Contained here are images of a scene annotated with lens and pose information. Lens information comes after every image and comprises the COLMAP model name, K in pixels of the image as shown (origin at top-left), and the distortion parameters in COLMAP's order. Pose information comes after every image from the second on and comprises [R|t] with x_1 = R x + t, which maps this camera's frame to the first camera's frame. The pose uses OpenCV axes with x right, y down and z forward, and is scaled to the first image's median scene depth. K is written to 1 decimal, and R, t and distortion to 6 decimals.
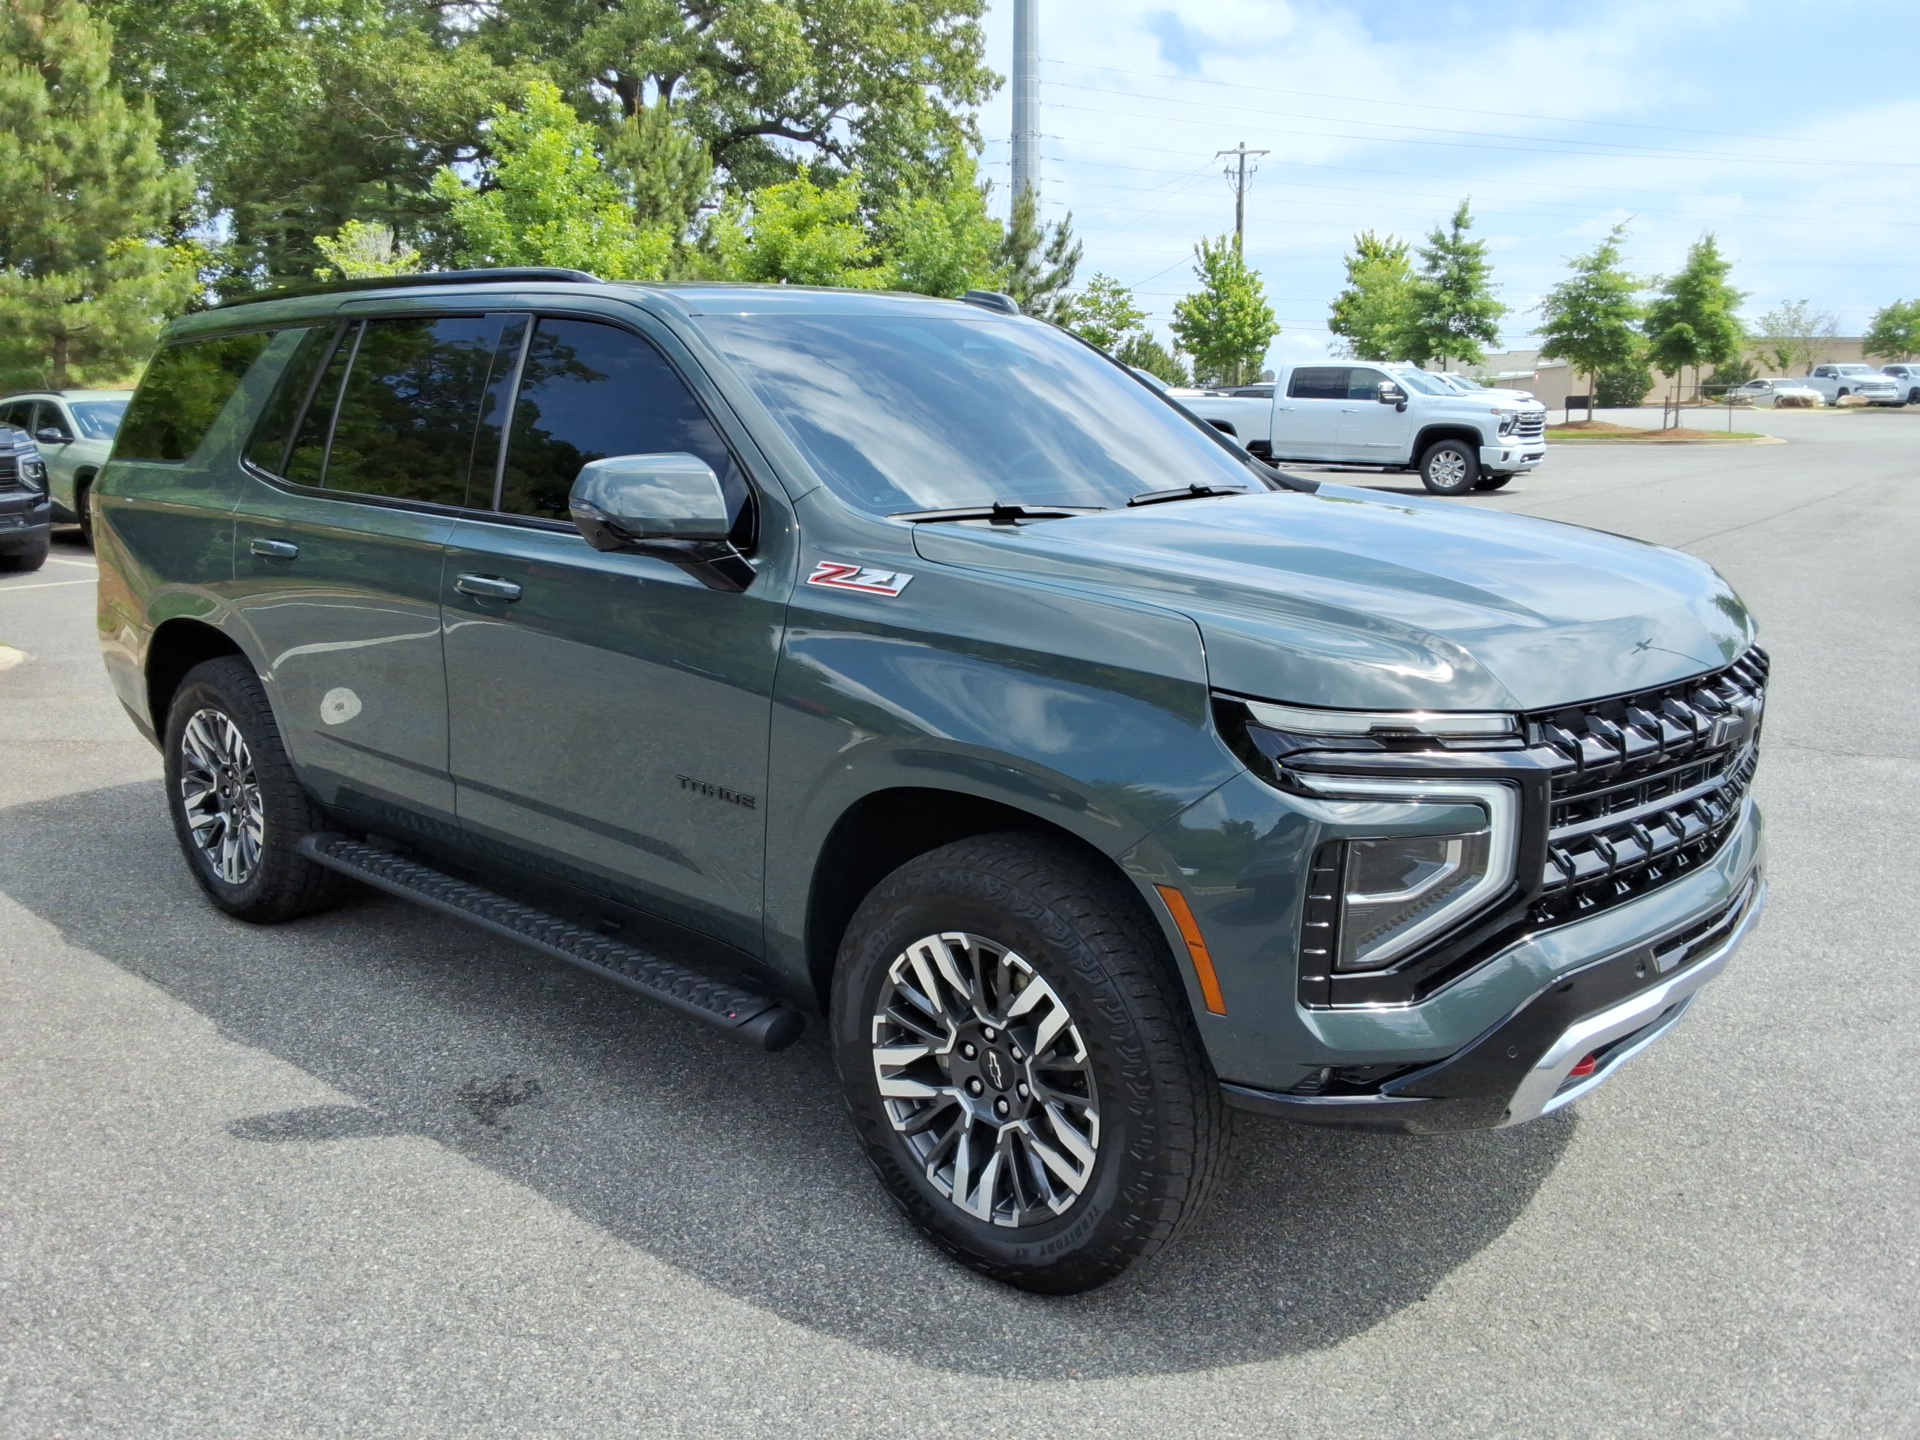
lens RADIAL K [[1561.6, 0, 974.5], [0, 1561.6, 692.4], [0, 0, 1]] dist [0.109623, -0.170030]
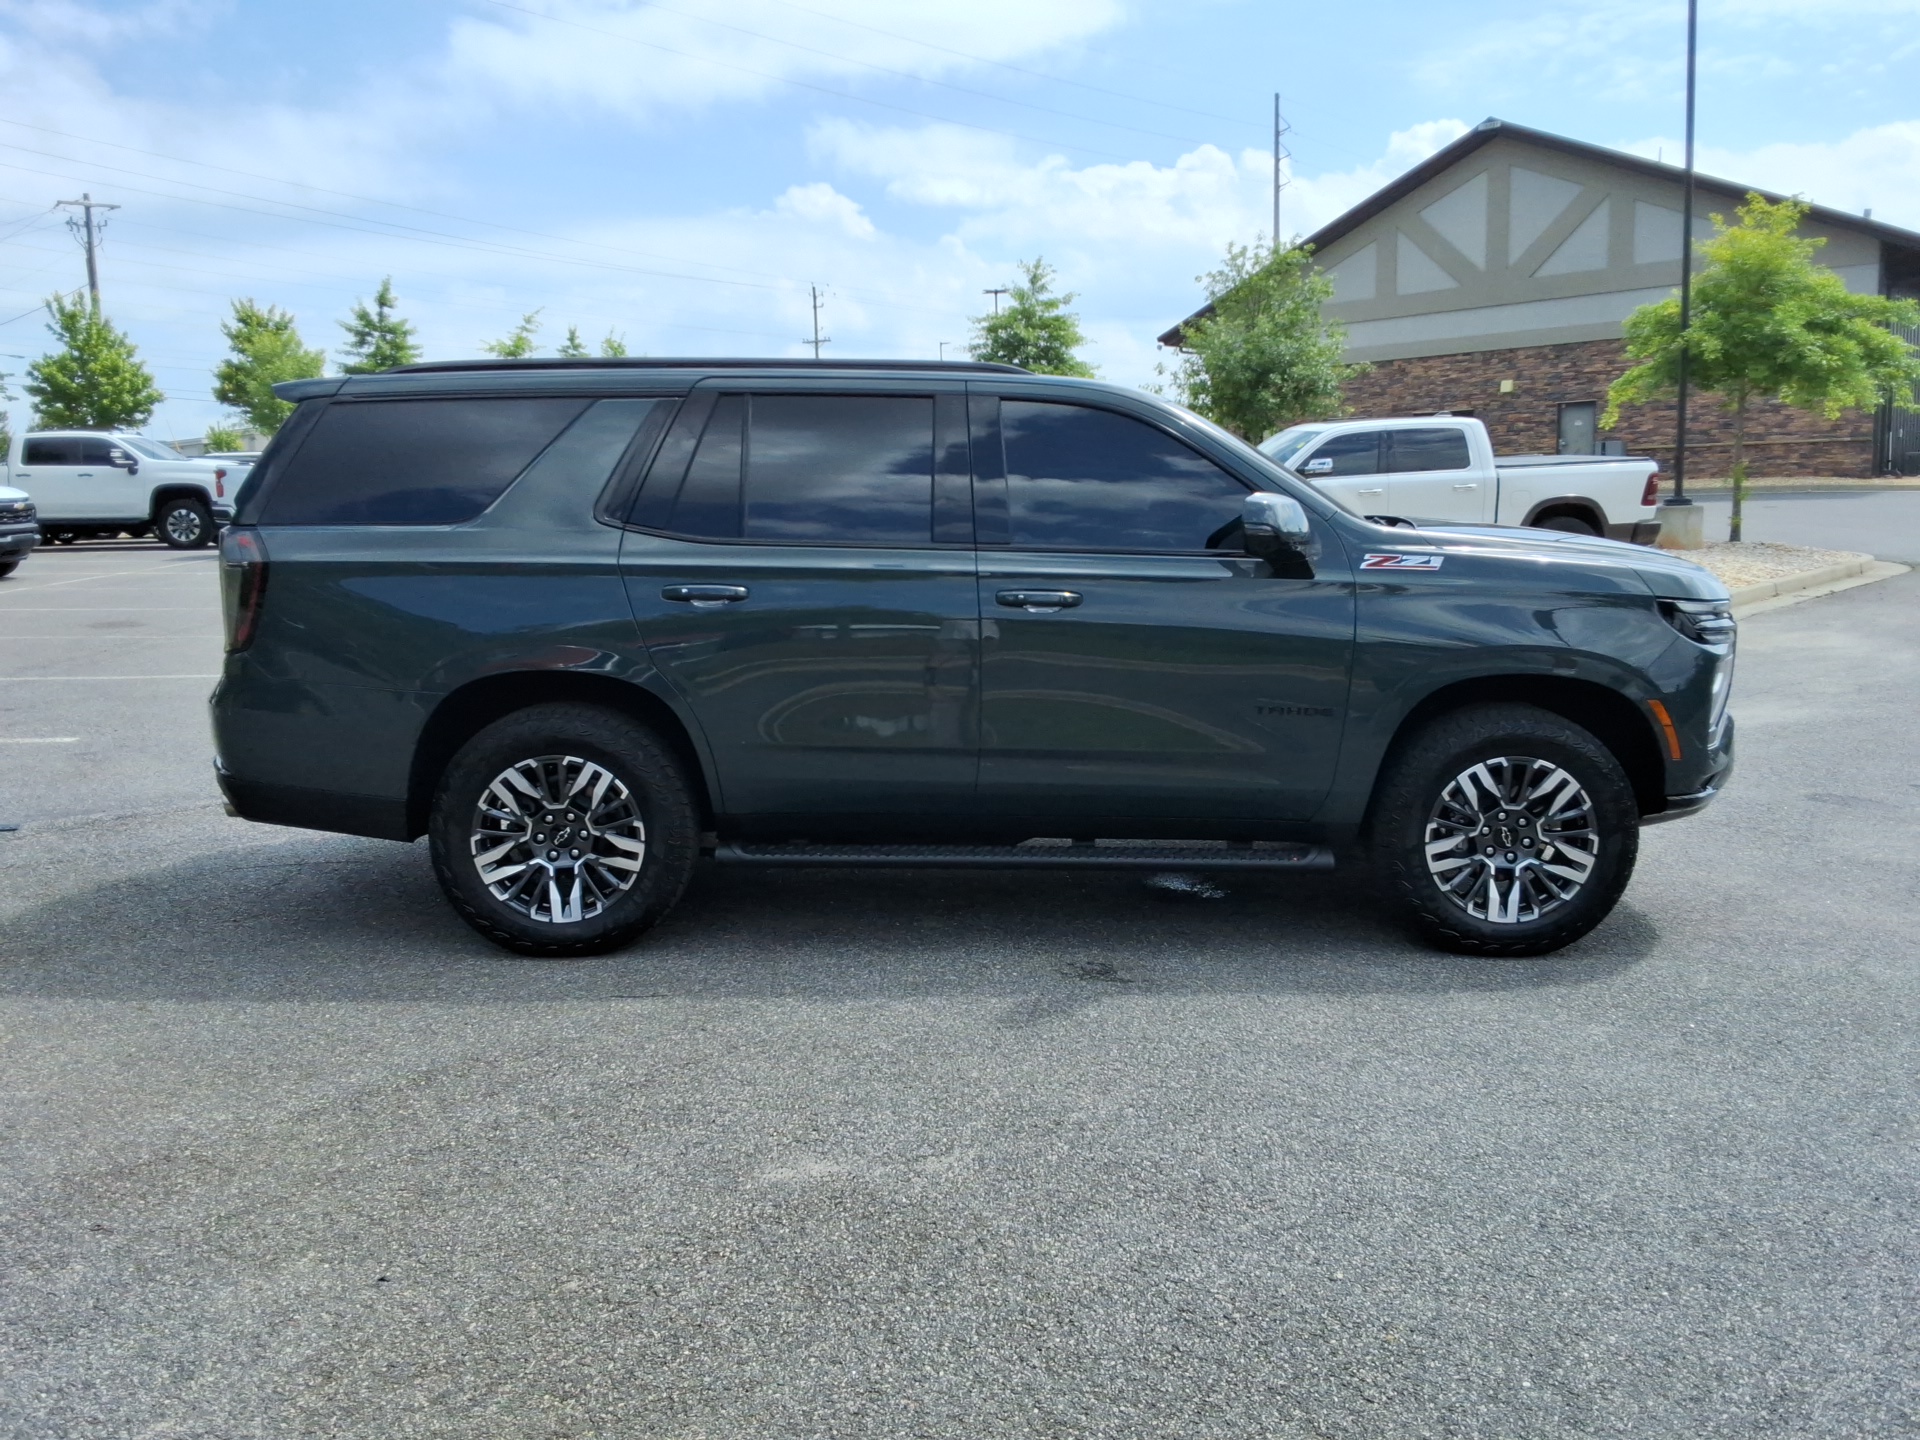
lens RADIAL K [[1561.6, 0, 974.5], [0, 1561.6, 692.4], [0, 0, 1]] dist [0.109623, -0.170030]
pose [[0.744579, -0.094552, 0.660804, -0.108626], [0.125362, 0.992111, 0.000703, 0.000441], [-0.655657, 0.082316, 0.750558, 0.004012]]
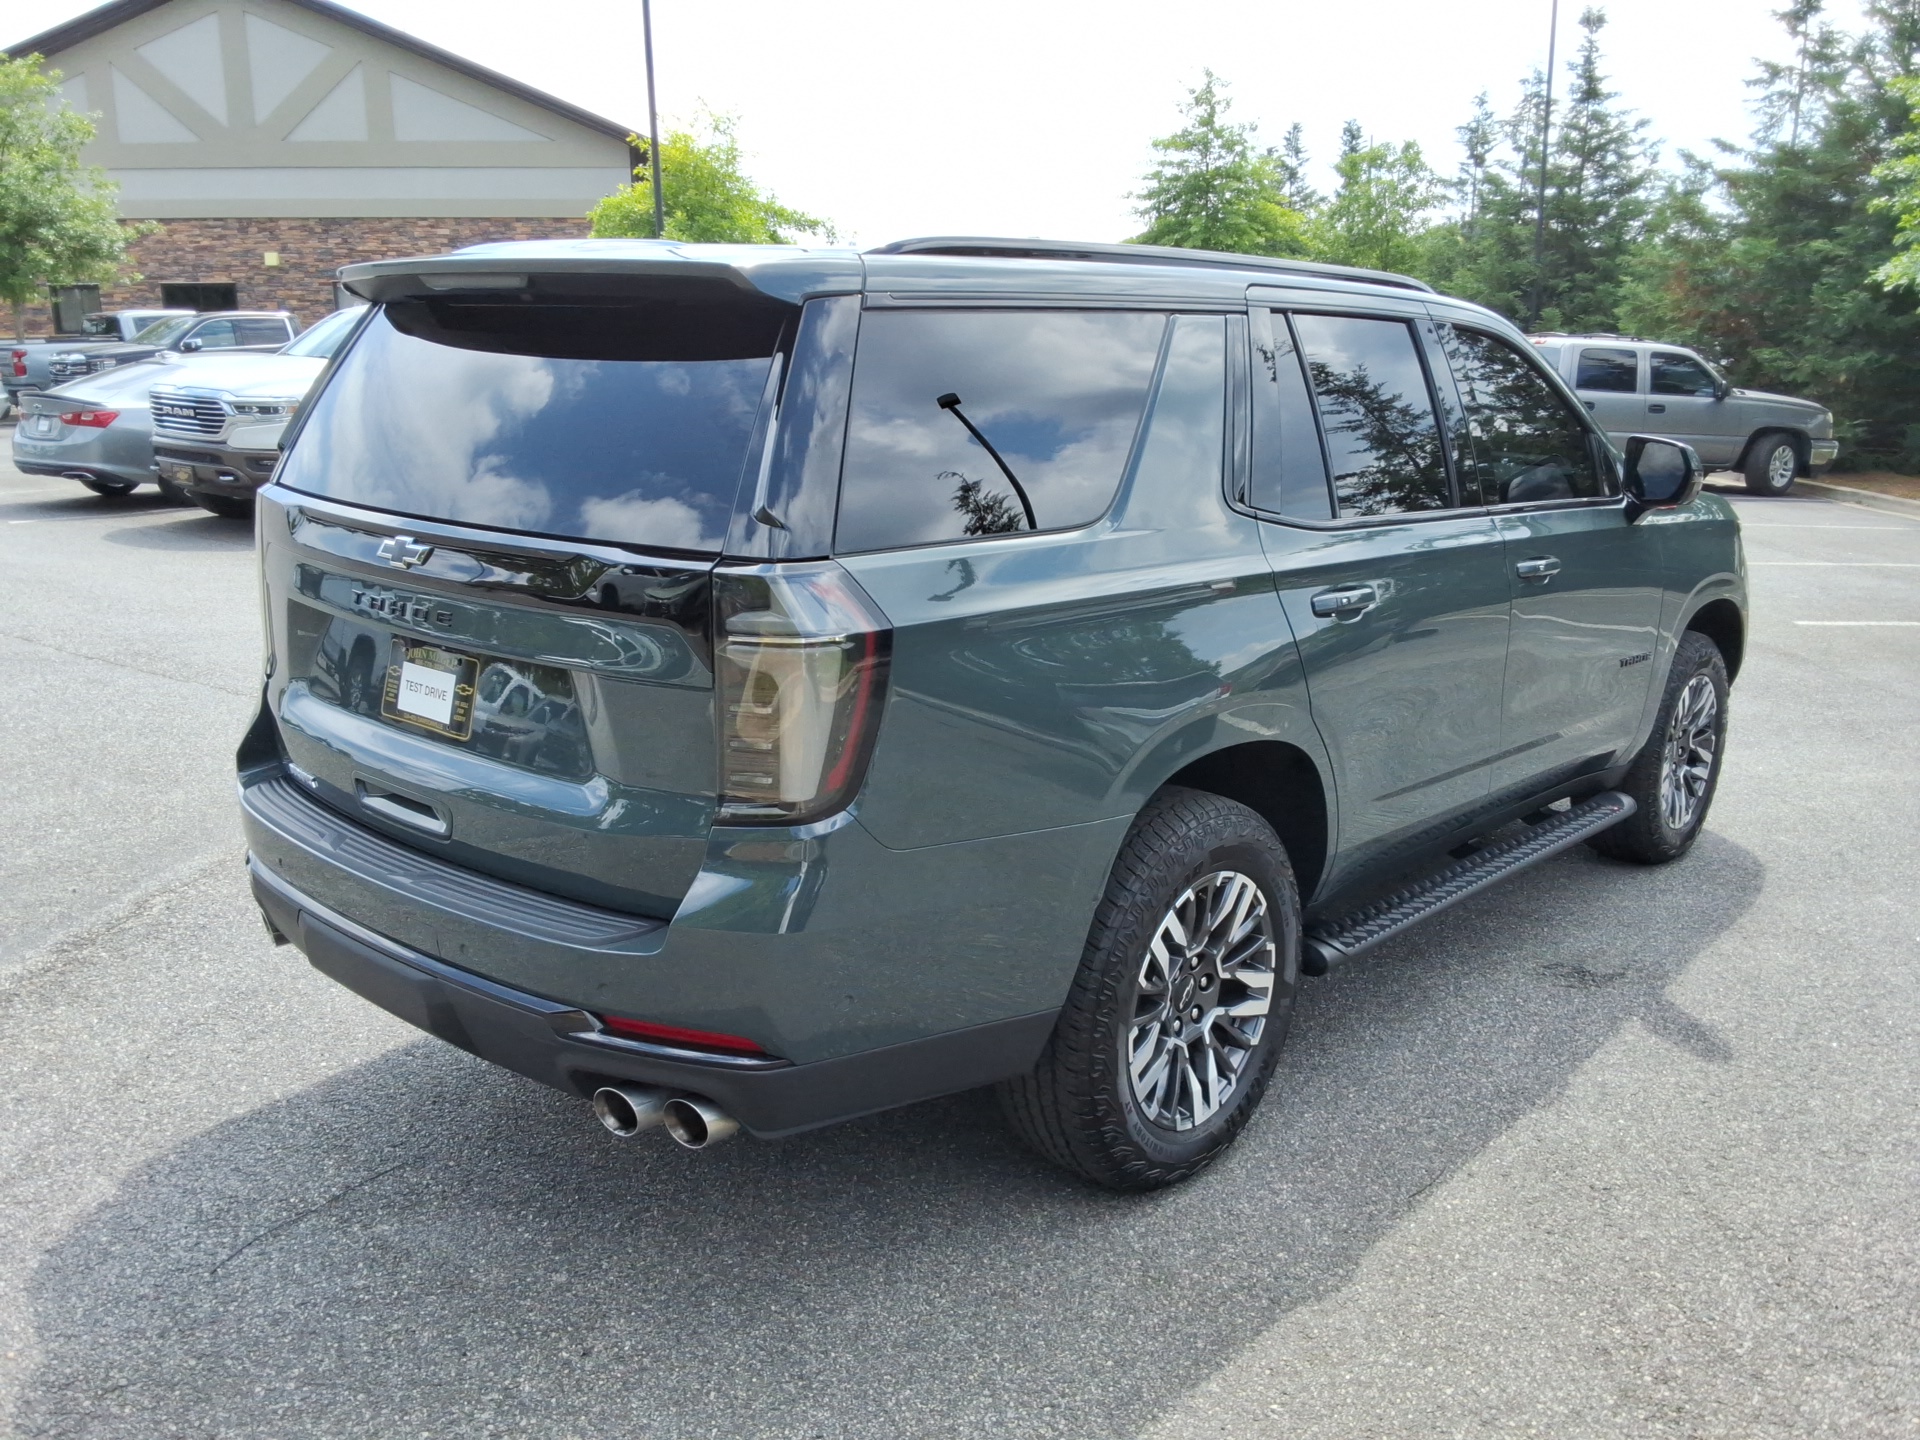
lens RADIAL K [[1555.2, 0, 972.8], [0, 1555.2, 688.2], [0, 0, 1]] dist [0.105526, -0.165997]
pose [[-0.003700, -0.205990, 0.978547, -0.127153], [0.168522, 0.964430, 0.203655, -0.025128], [-0.985691, 0.165660, 0.031145, 0.121707]]
